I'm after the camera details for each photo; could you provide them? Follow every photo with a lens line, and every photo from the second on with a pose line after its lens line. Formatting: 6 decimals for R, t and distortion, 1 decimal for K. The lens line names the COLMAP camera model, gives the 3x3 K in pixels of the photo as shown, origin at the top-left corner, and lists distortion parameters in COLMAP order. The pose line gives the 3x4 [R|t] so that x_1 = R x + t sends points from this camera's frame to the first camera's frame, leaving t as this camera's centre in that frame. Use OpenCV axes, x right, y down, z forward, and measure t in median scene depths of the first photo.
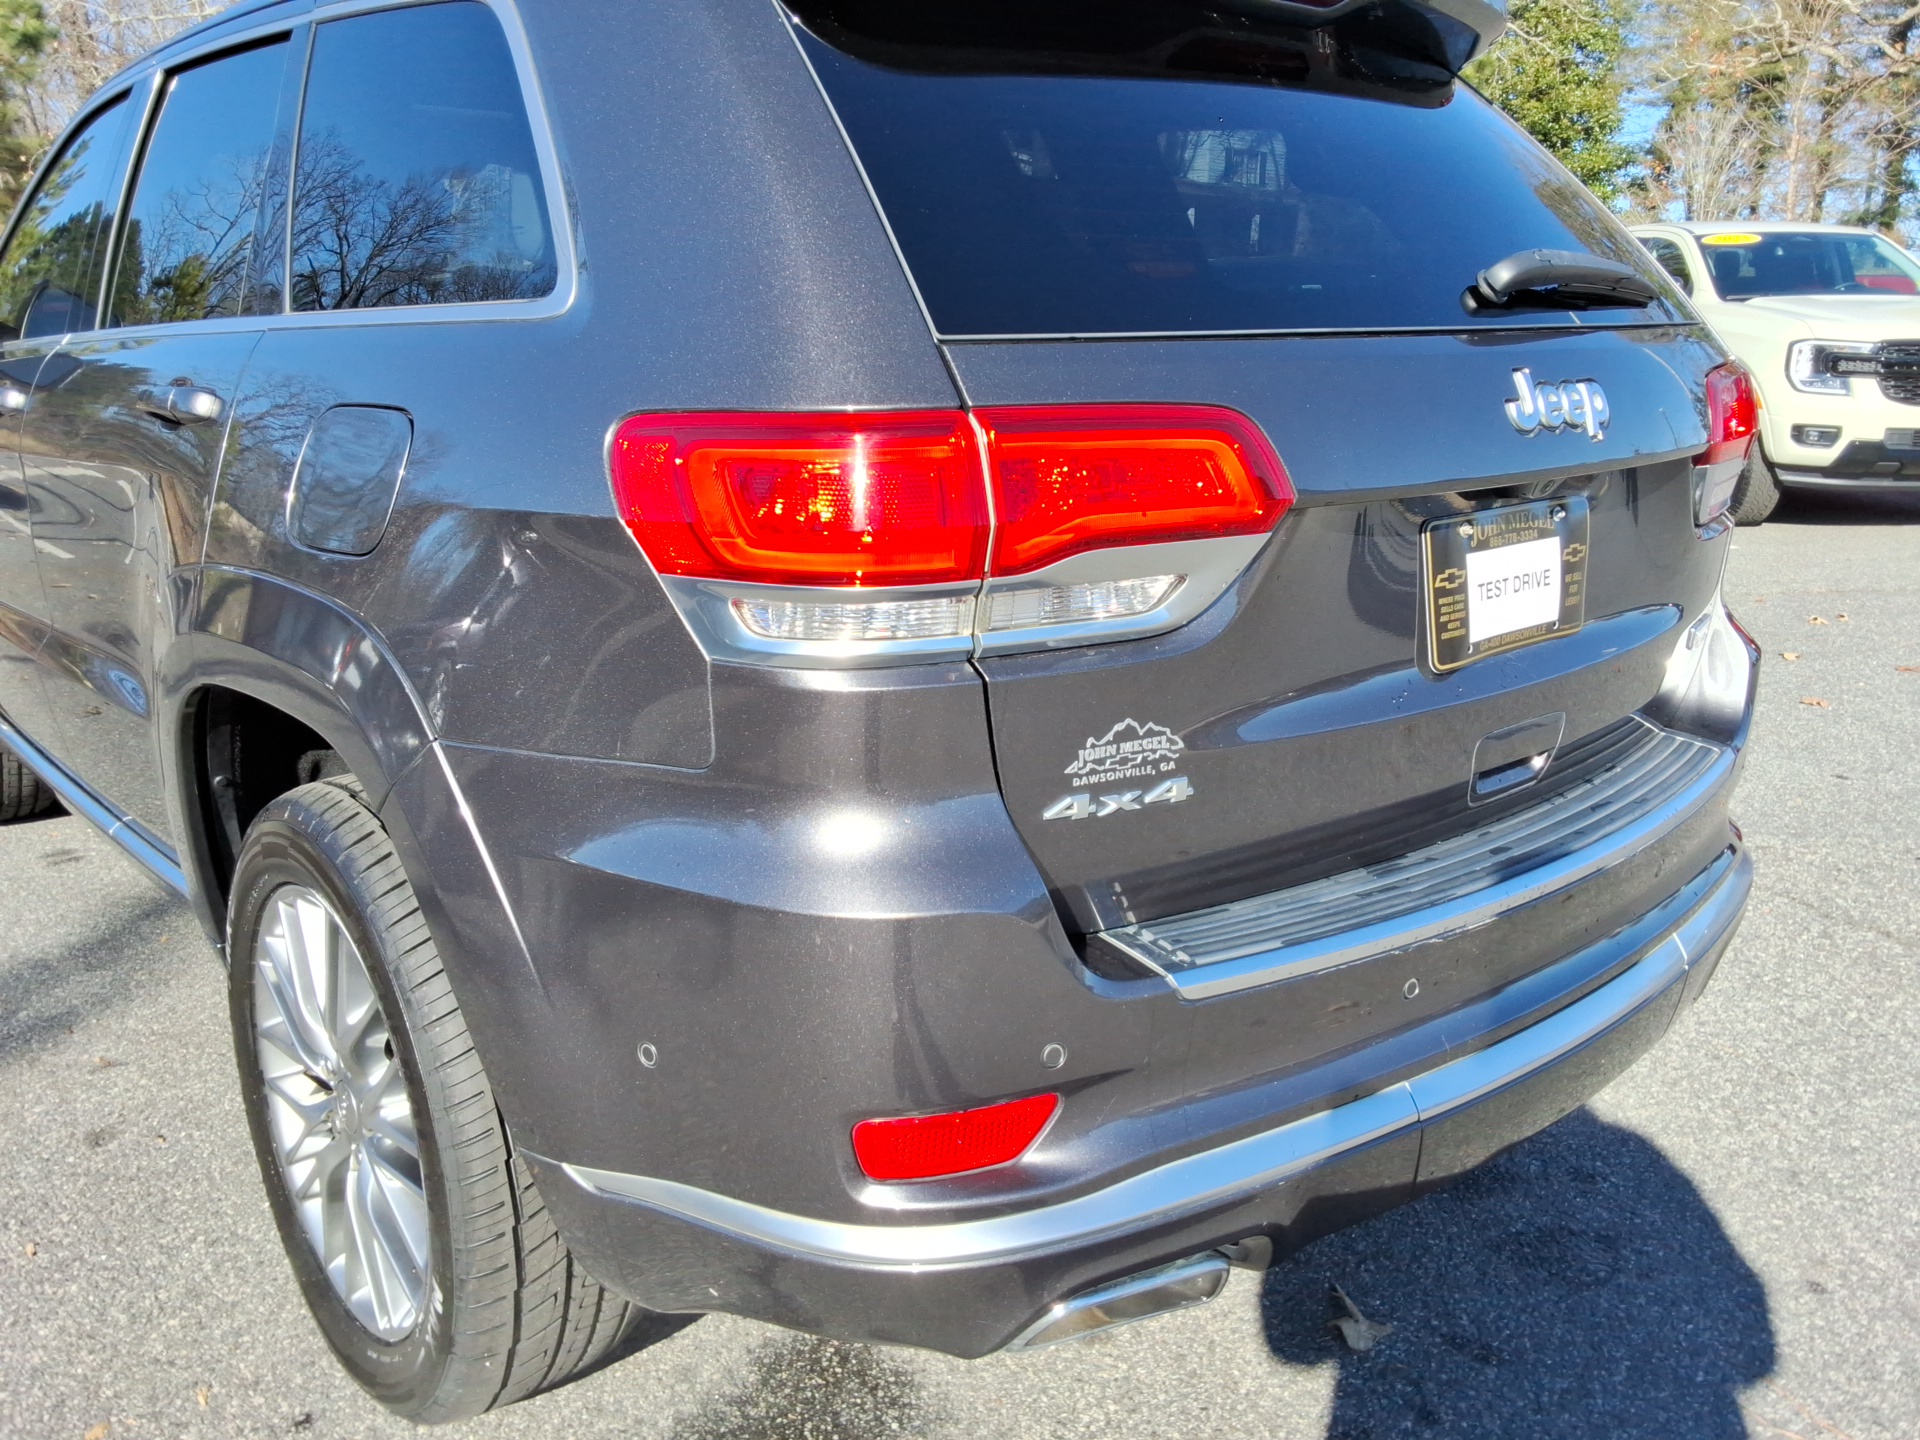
lens RADIAL K [[1521.9, 0, 969.1], [0, 1521.9, 678.5], [0, 0, 1]] dist [0.088195, -0.116550]
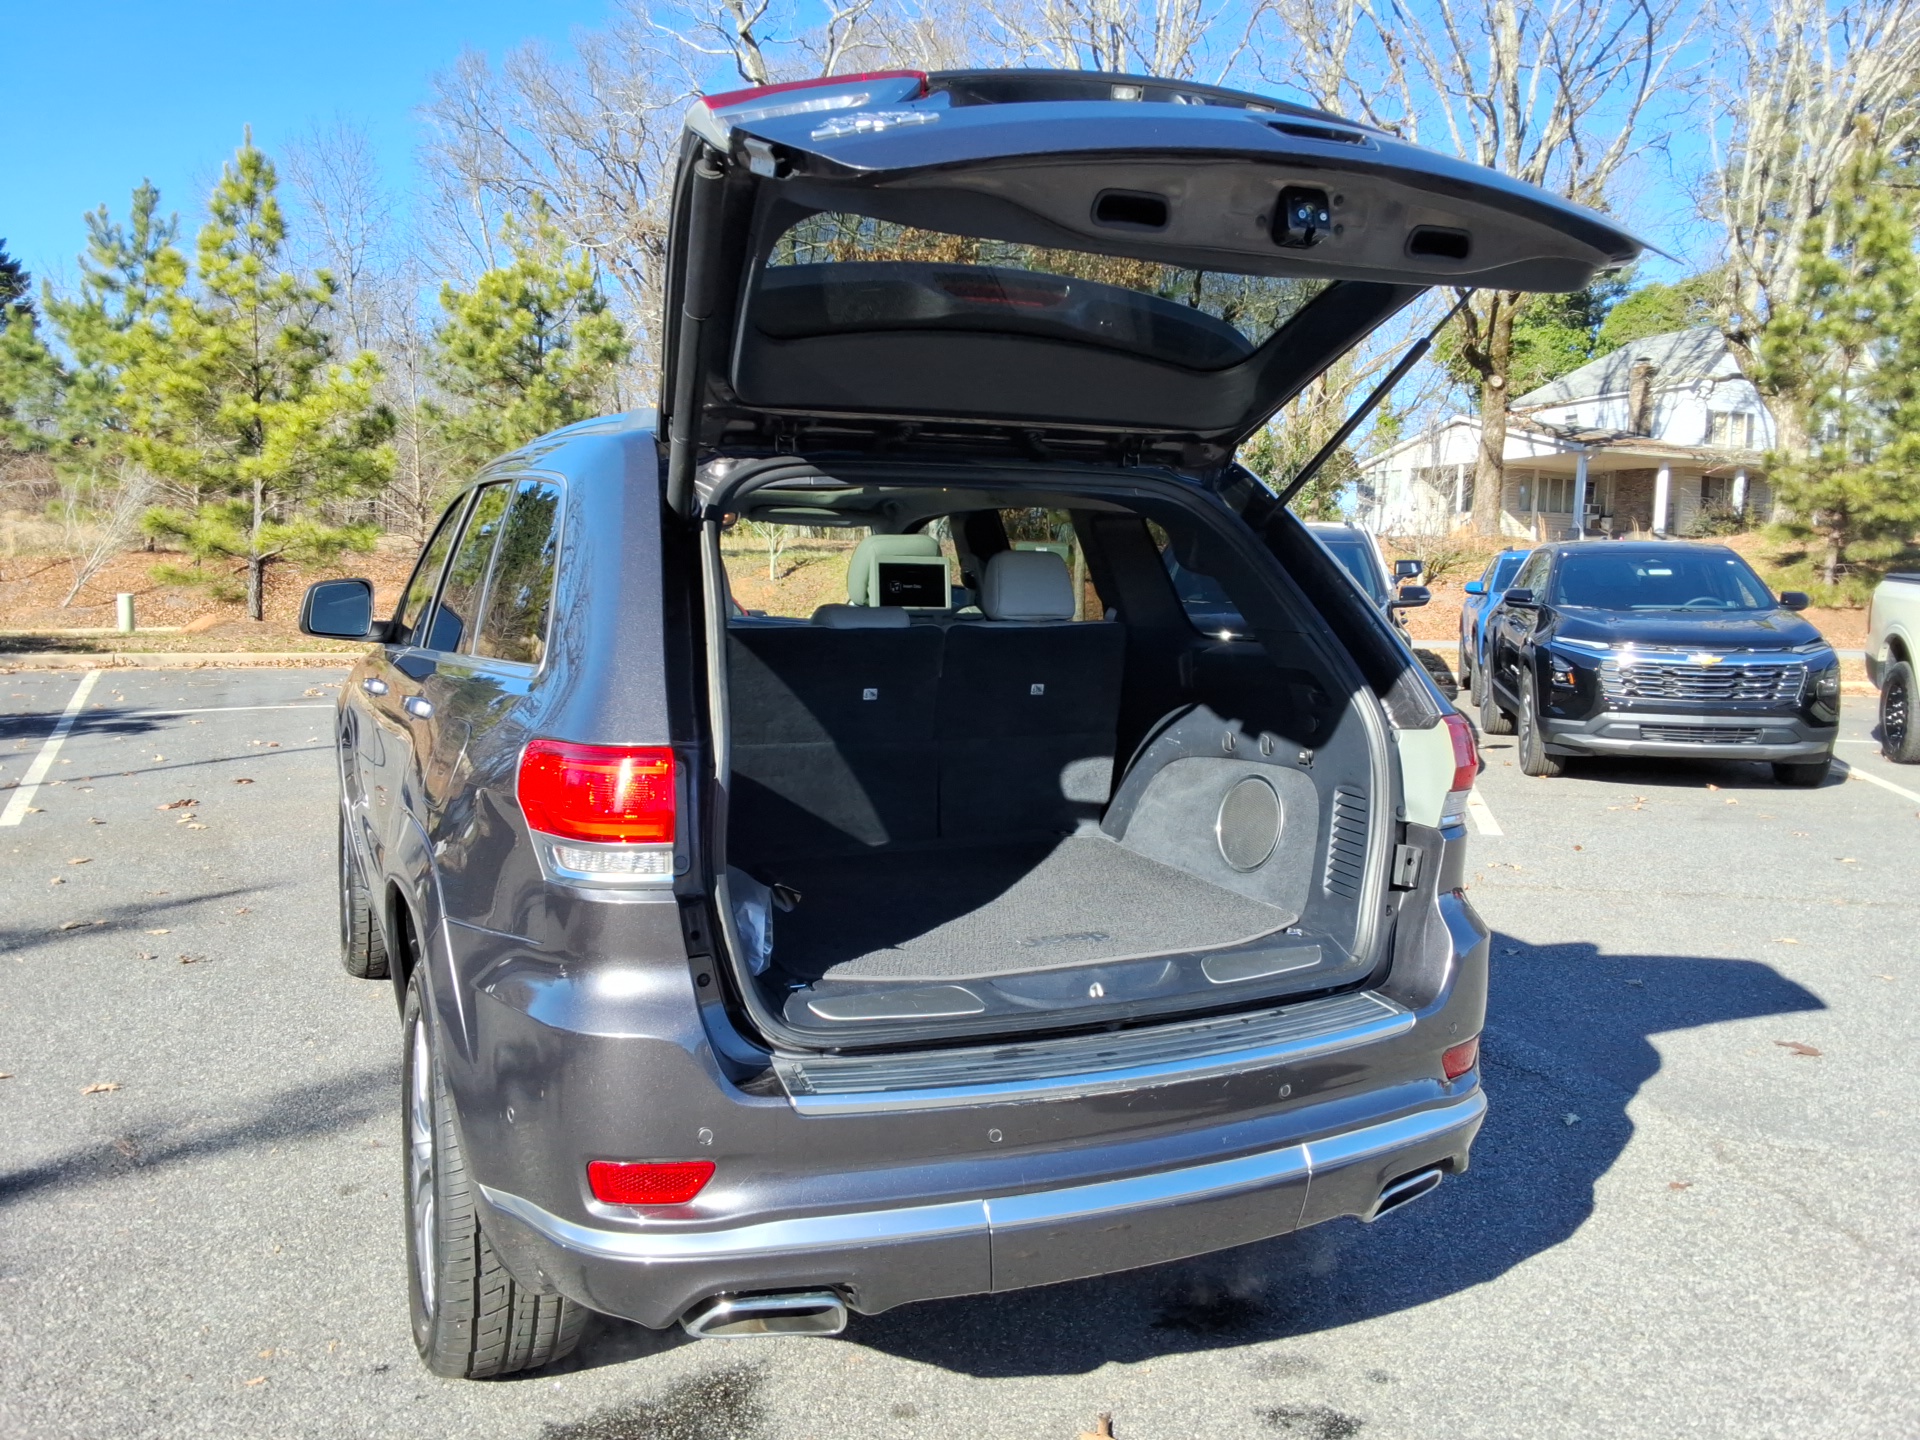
lens RADIAL K [[1515.5, 0, 981.2], [0, 1515.5, 707.6], [0, 0, 1]] dist [0.107294, -0.152837]
pose [[0.958378, 0.039744, -0.282723, 0.739207], [-0.079483, 0.988256, -0.130505, -0.017093], [0.274216, 0.147545, 0.950282, -0.521023]]
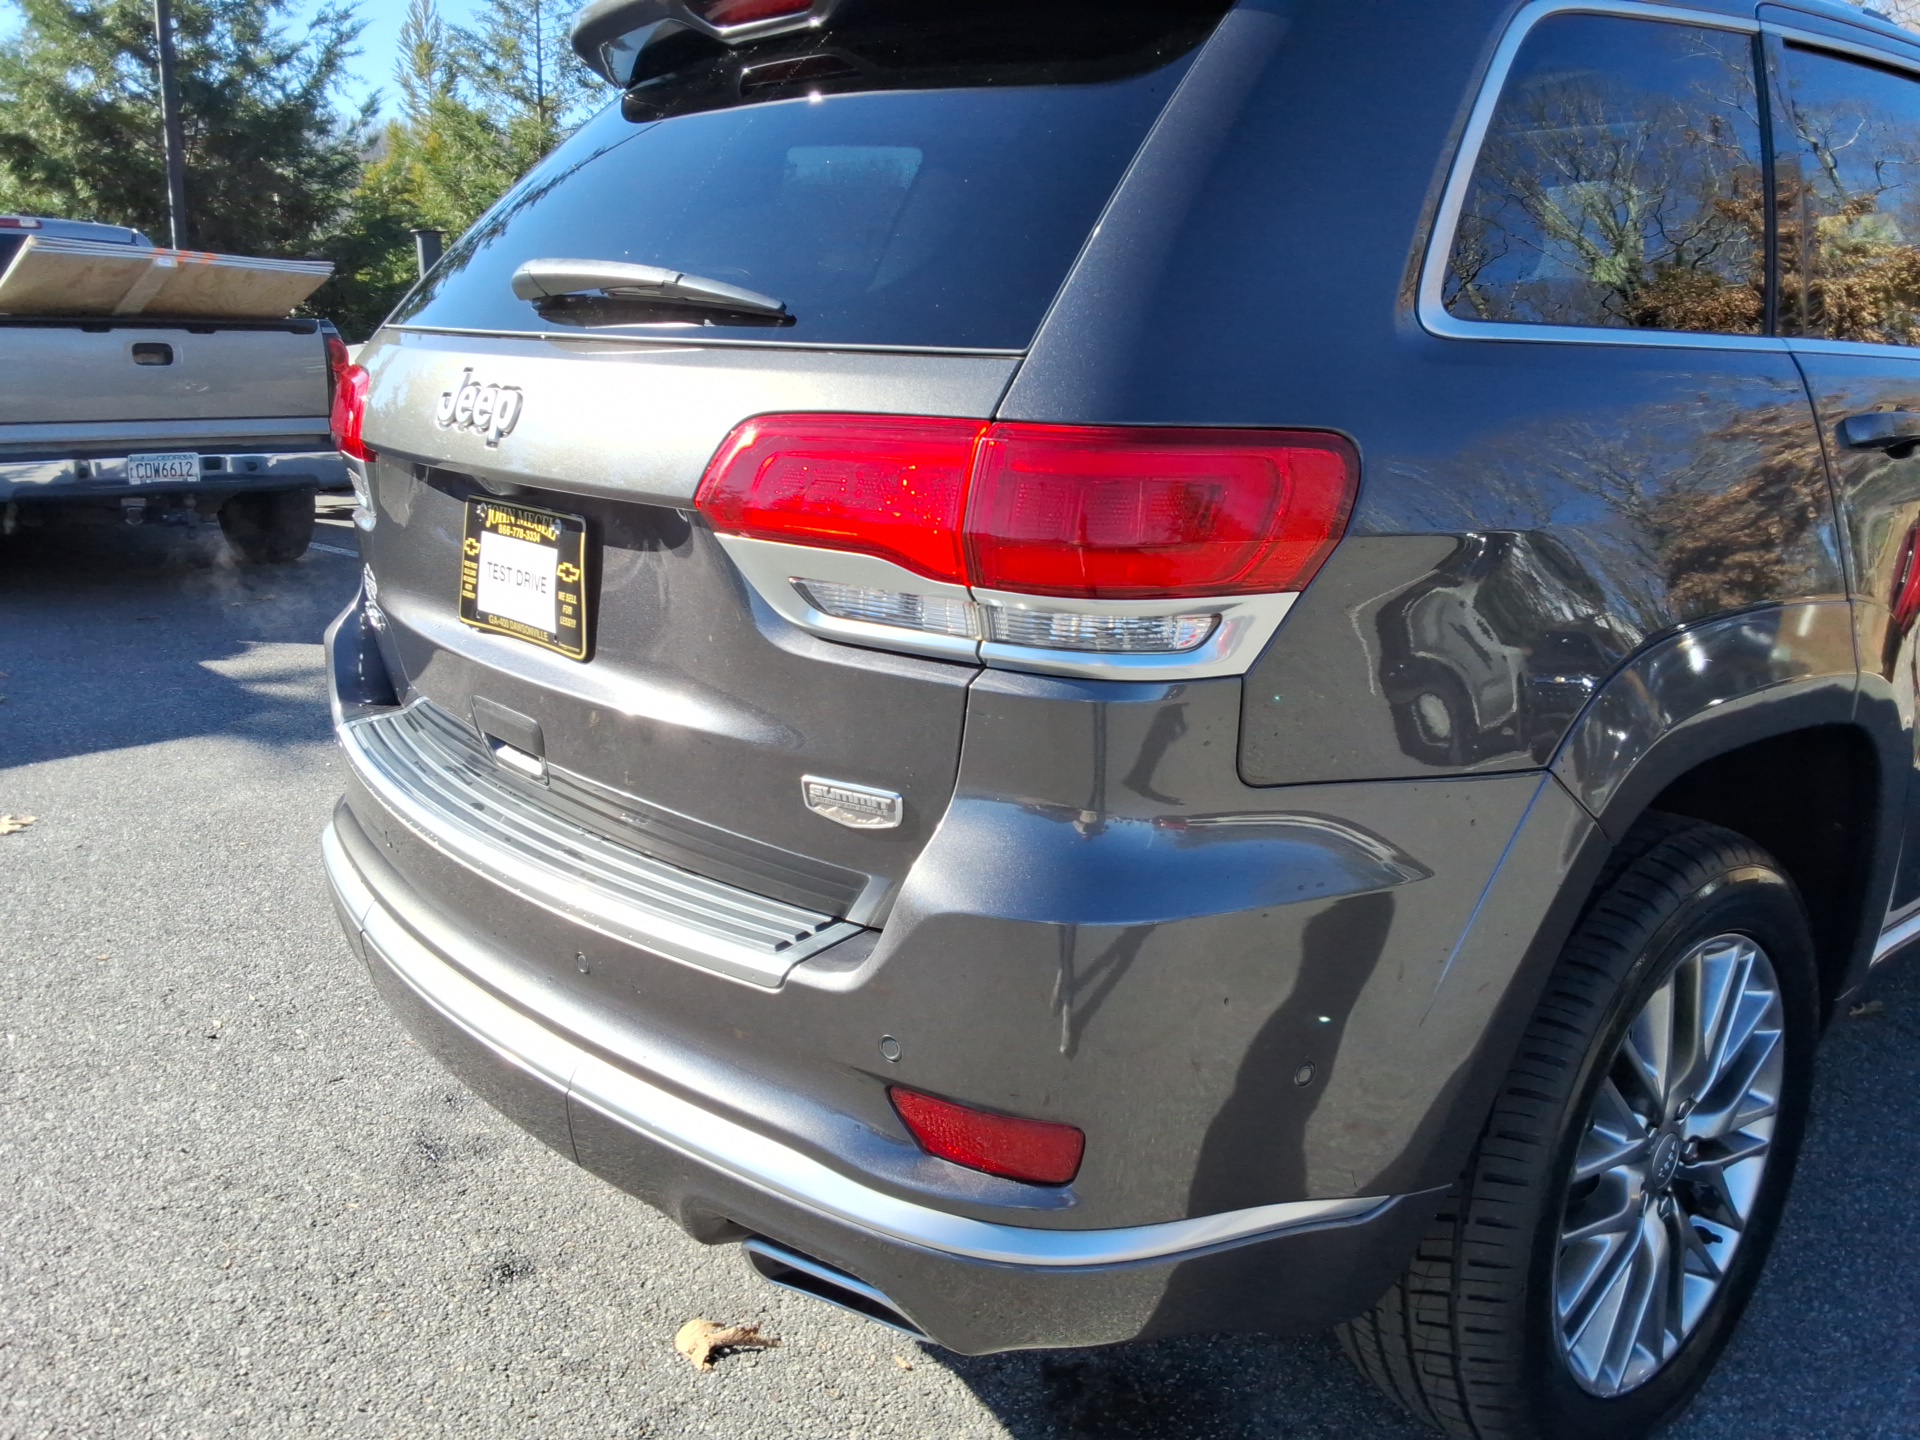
lens RADIAL K [[1567.2, 0, 1003.3], [0, 1567.2, 717.0], [0, 0, 1]] dist [0.109190, -0.153927]
pose [[0.006797, 0.245050, -0.969487, 1.707727], [-0.249332, 0.939304, 0.235673, -0.369614], [0.968394, 0.240122, 0.067483, 1.512730]]
